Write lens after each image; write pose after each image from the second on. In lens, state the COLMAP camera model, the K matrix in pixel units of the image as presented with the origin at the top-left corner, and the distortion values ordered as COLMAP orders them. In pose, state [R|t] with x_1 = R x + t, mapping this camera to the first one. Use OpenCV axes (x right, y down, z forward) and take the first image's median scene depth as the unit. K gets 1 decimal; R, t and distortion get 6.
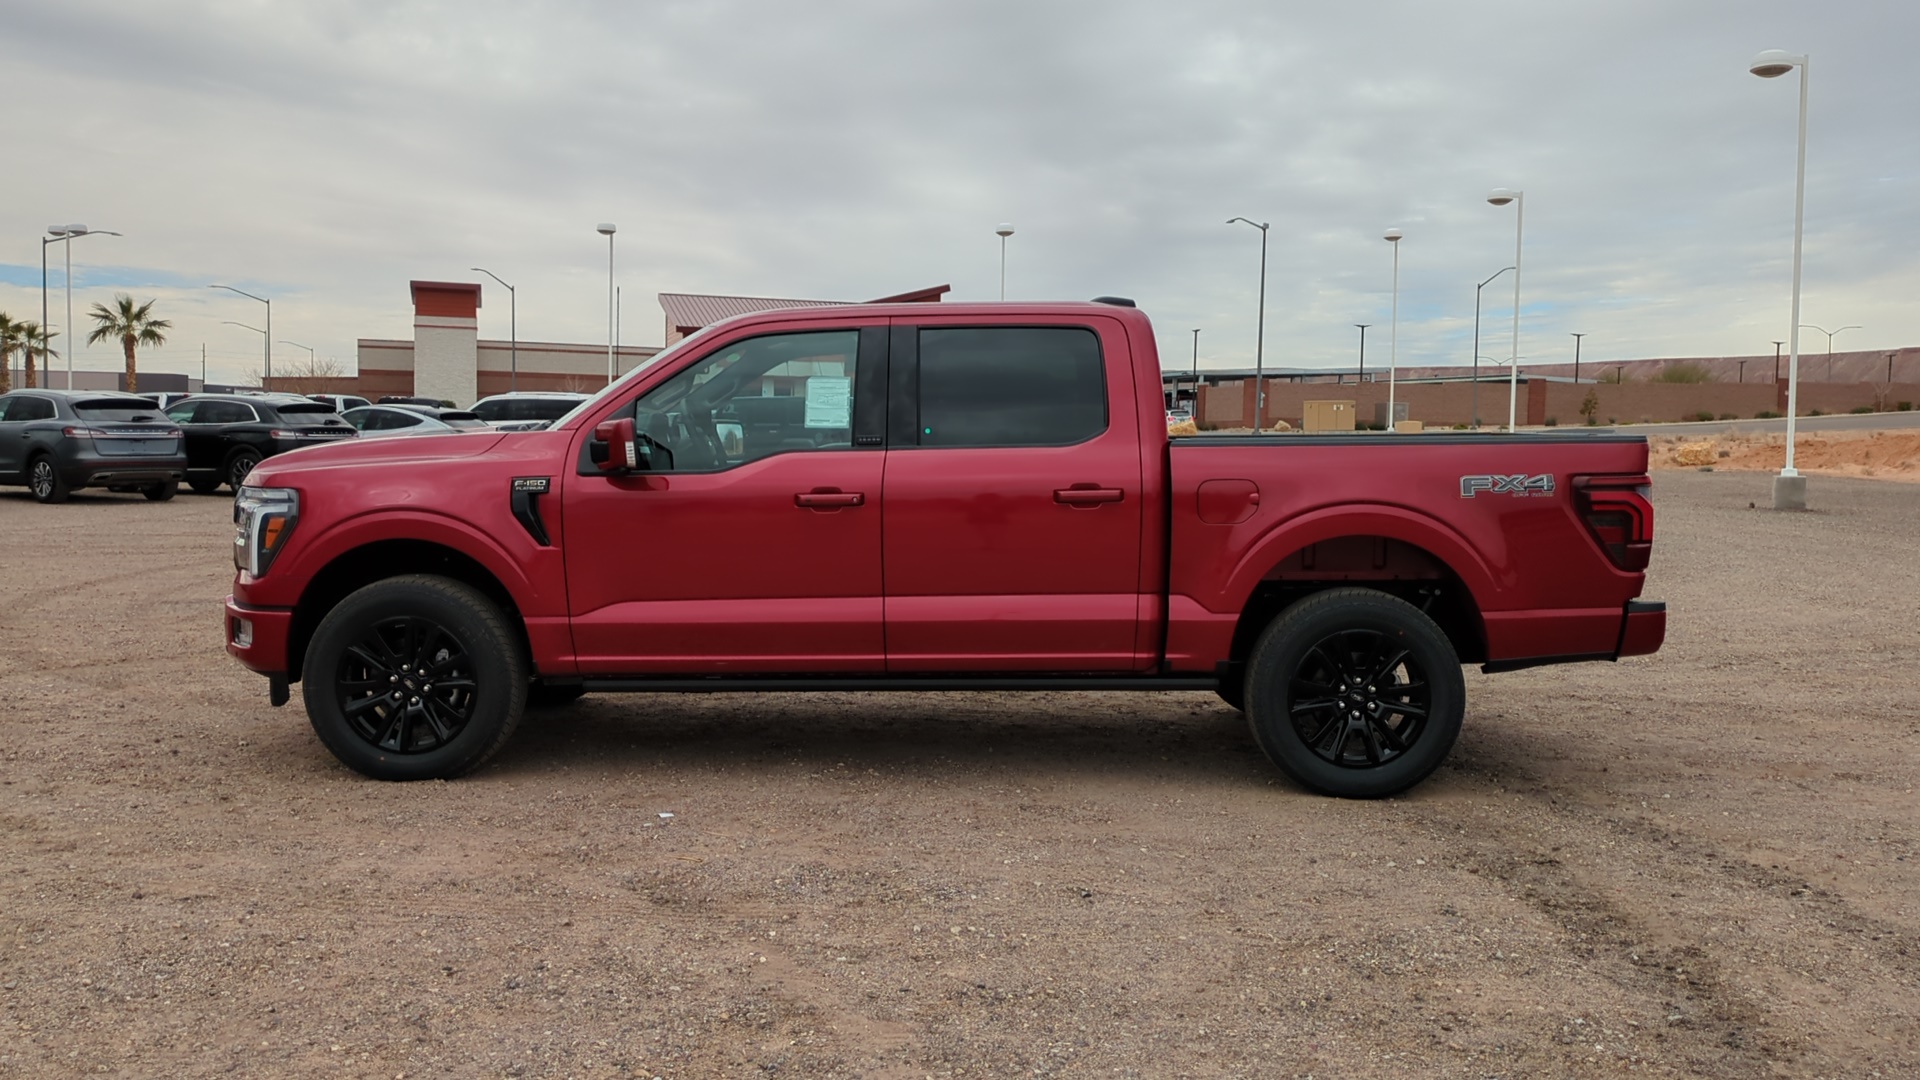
lens RADIAL K [[1641.2, 0, 969.3], [0, 1641.2, 544.3], [0, 0, 1]] dist [0.087879, -0.109425]
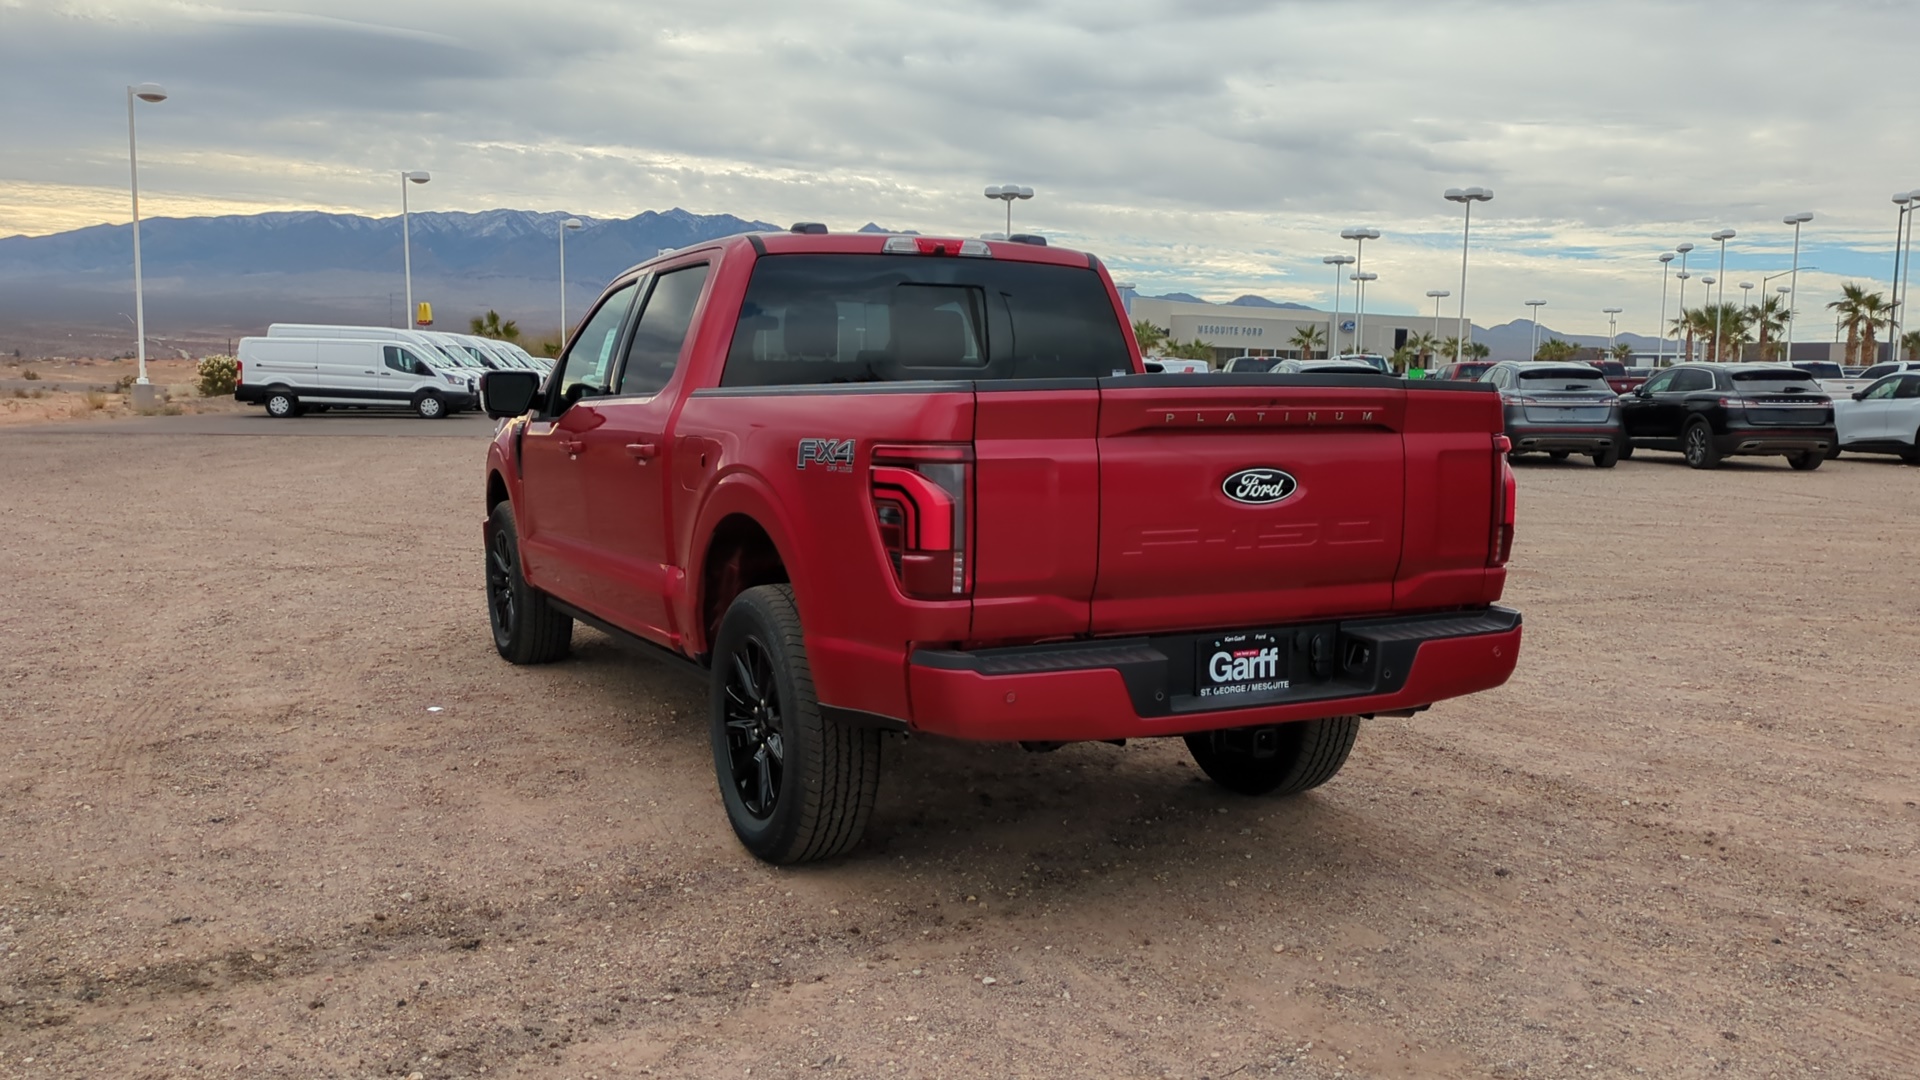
lens RADIAL K [[1641.2, 0, 969.3], [0, 1641.2, 544.3], [0, 0, 1]] dist [0.087879, -0.109425]
pose [[0.477990, 0.082806, -0.874453, 0.229193], [-0.069066, 0.996007, 0.056564, -0.010069], [0.875645, 0.033358, 0.481801, 0.172335]]
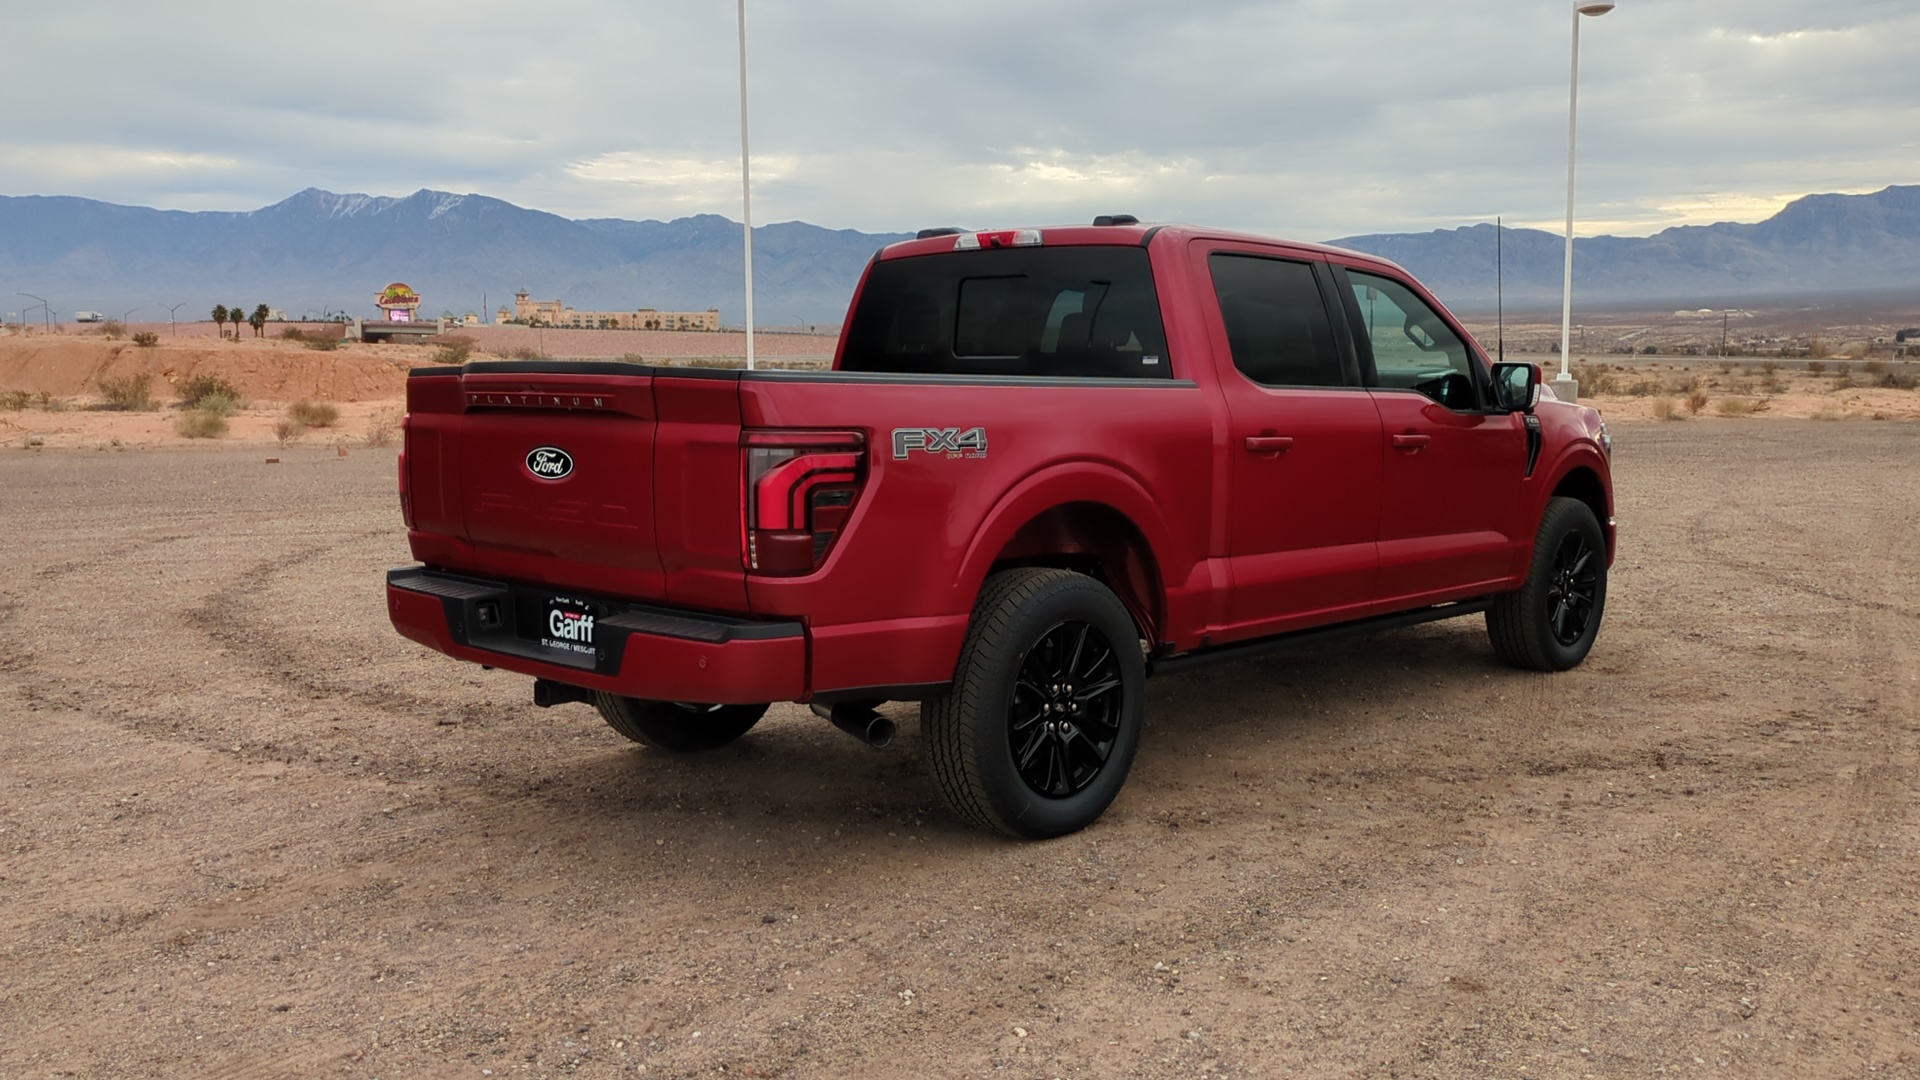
lens RADIAL K [[1641.2, 0, 969.3], [0, 1641.2, 544.3], [0, 0, 1]] dist [0.087879, -0.109425]
pose [[-0.651608, 0.074056, -0.754932, 0.207731], [-0.062852, 0.986530, 0.151025, -0.029555], [0.755947, 0.145858, -0.638176, 0.421526]]
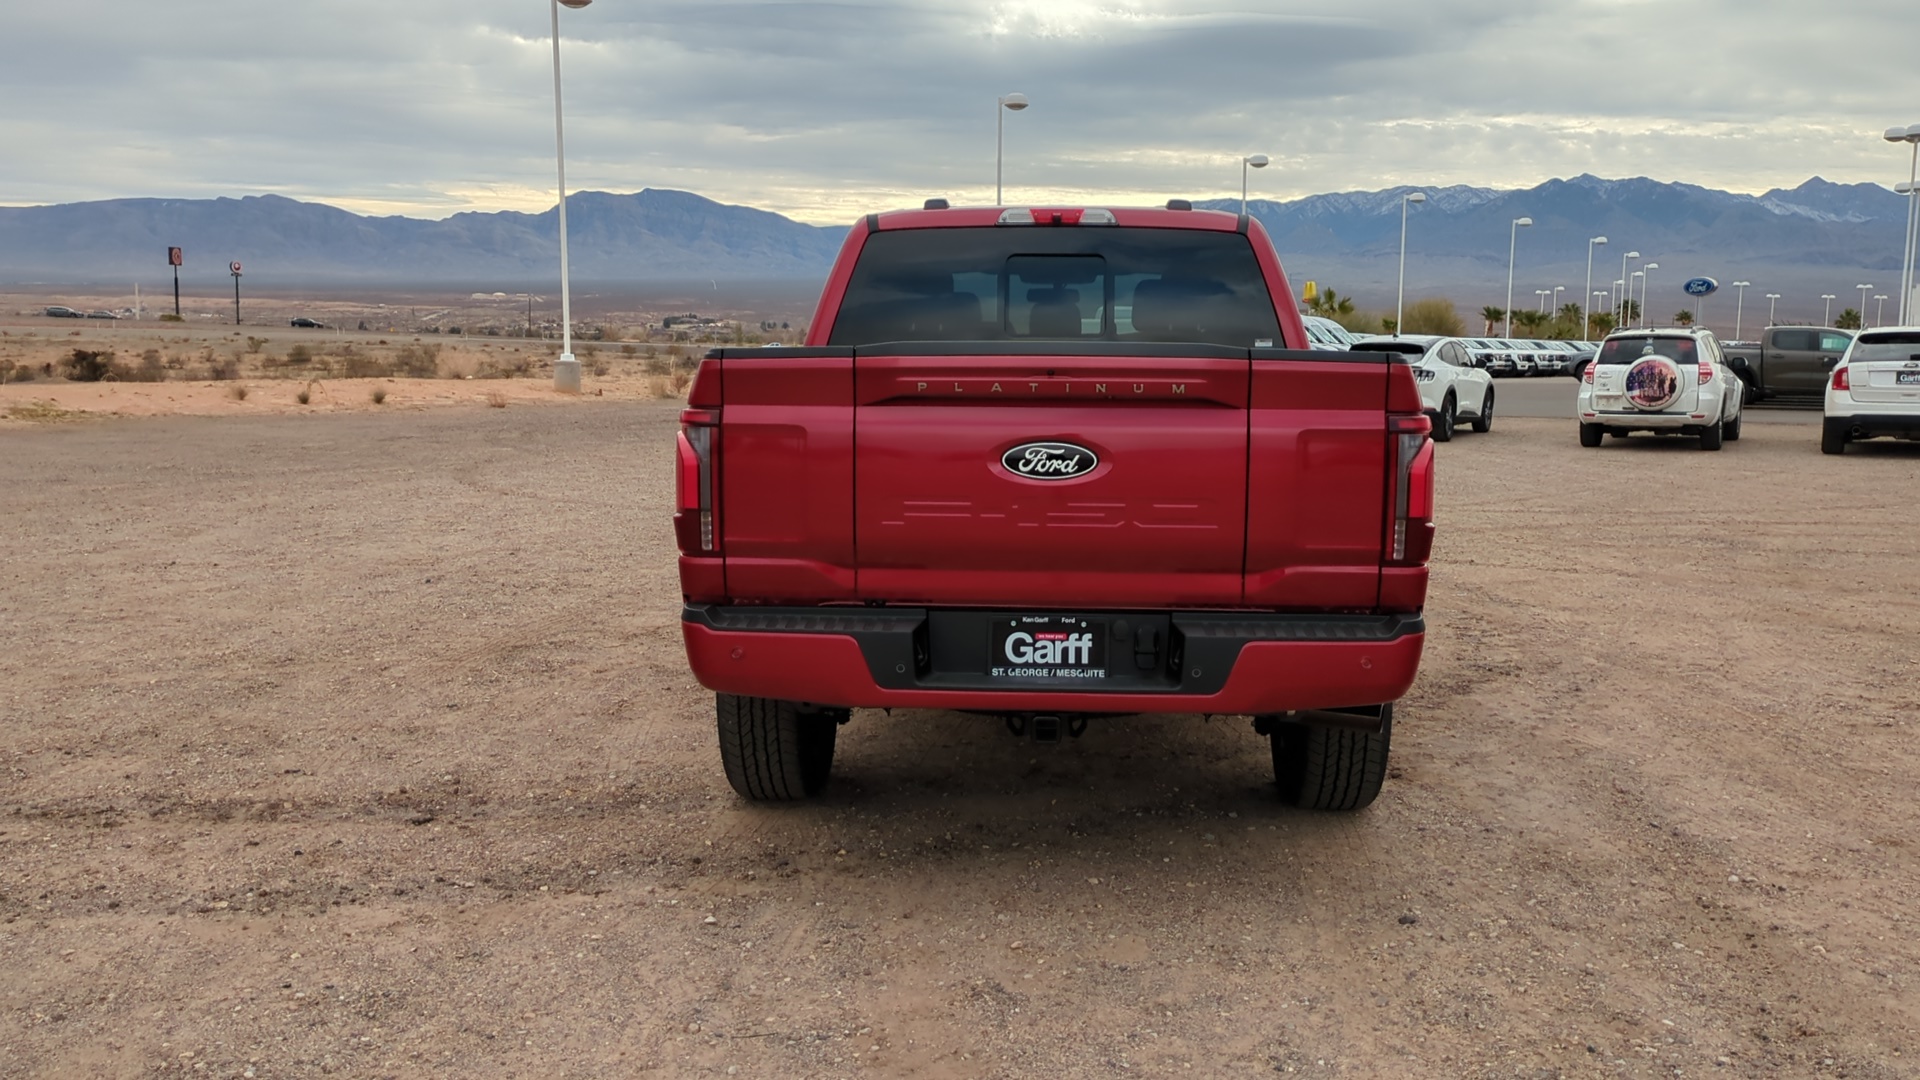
lens RADIAL K [[1634.6, 0, 967.9], [0, 1634.6, 540.2], [0, 0, 1]] dist [0.097727, -0.122634]
pose [[-0.023791, 0.107728, -0.993896, 0.253382], [-0.083663, 0.990475, 0.109359, -0.017214], [0.996210, 0.085754, -0.014551, 0.268807]]
